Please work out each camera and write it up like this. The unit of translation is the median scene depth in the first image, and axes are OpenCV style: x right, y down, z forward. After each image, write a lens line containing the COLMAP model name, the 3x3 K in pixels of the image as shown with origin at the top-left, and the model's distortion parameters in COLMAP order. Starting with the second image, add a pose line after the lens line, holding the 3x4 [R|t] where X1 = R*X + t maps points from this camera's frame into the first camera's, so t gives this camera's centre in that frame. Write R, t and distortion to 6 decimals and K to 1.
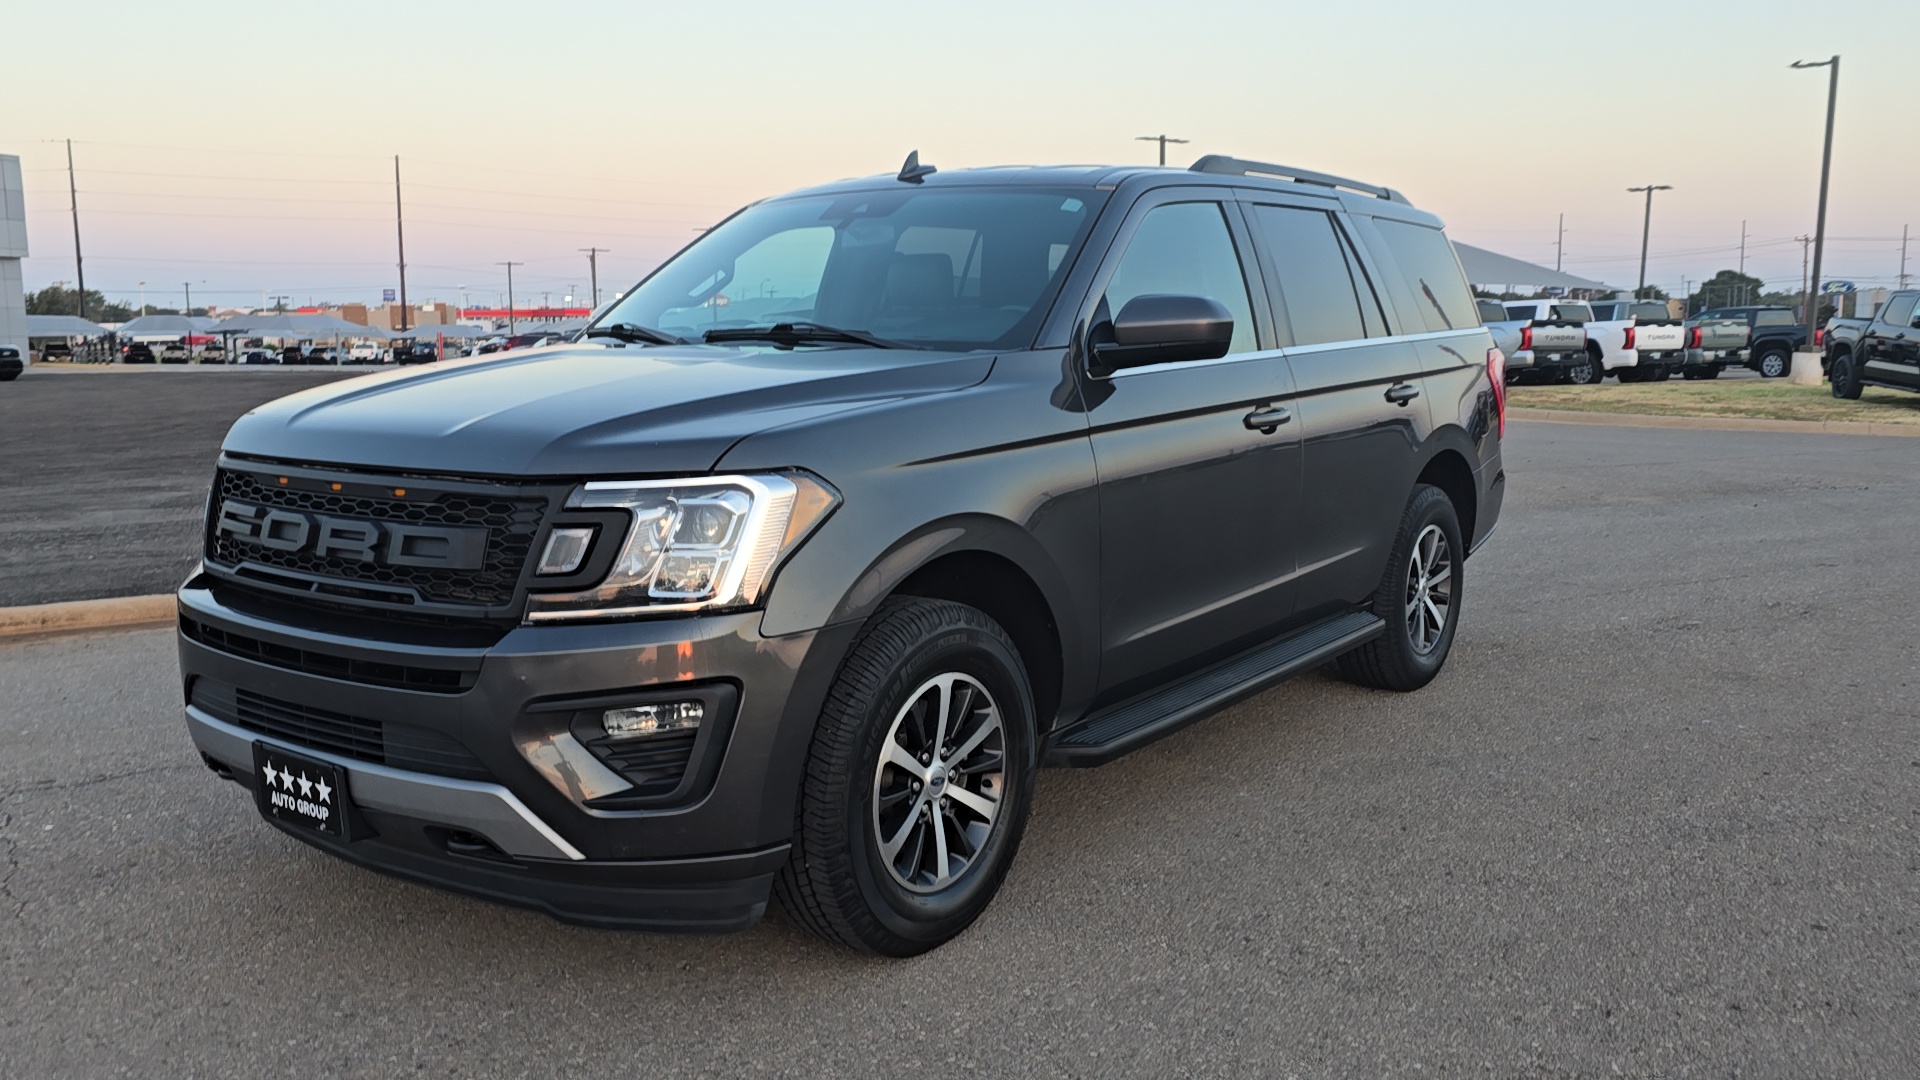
lens RADIAL K [[1628.8, 0, 967.3], [0, 1628.8, 535.1], [0, 0, 1]] dist [-0.016148, 0.001213]
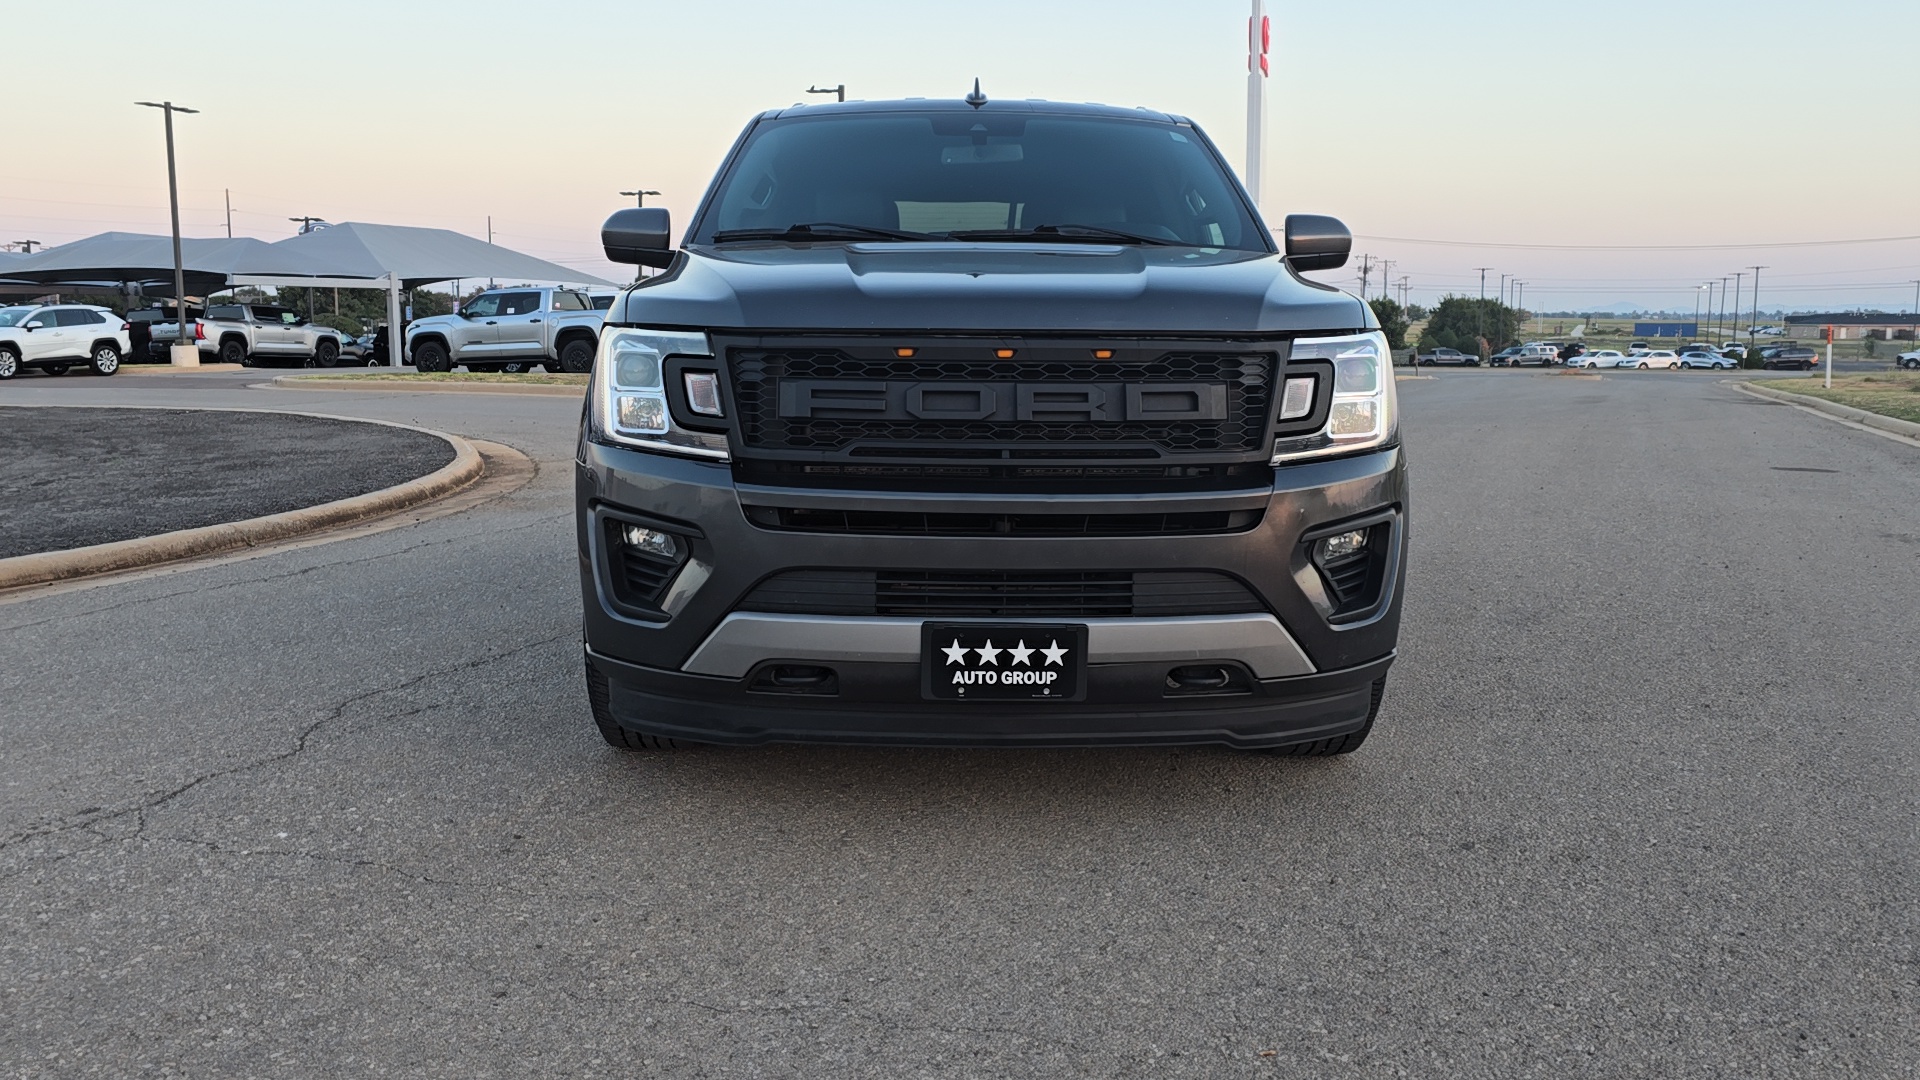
lens RADIAL K [[1628.8, 0, 964.0], [0, 1628.8, 545.6], [0, 0, 1]] dist [-0.016148, 0.001213]
pose [[0.781560, -0.073600, 0.619473, -1.112488], [0.071716, 0.997033, 0.027978, 0.062084], [-0.619694, 0.022560, 0.784519, 0.260017]]
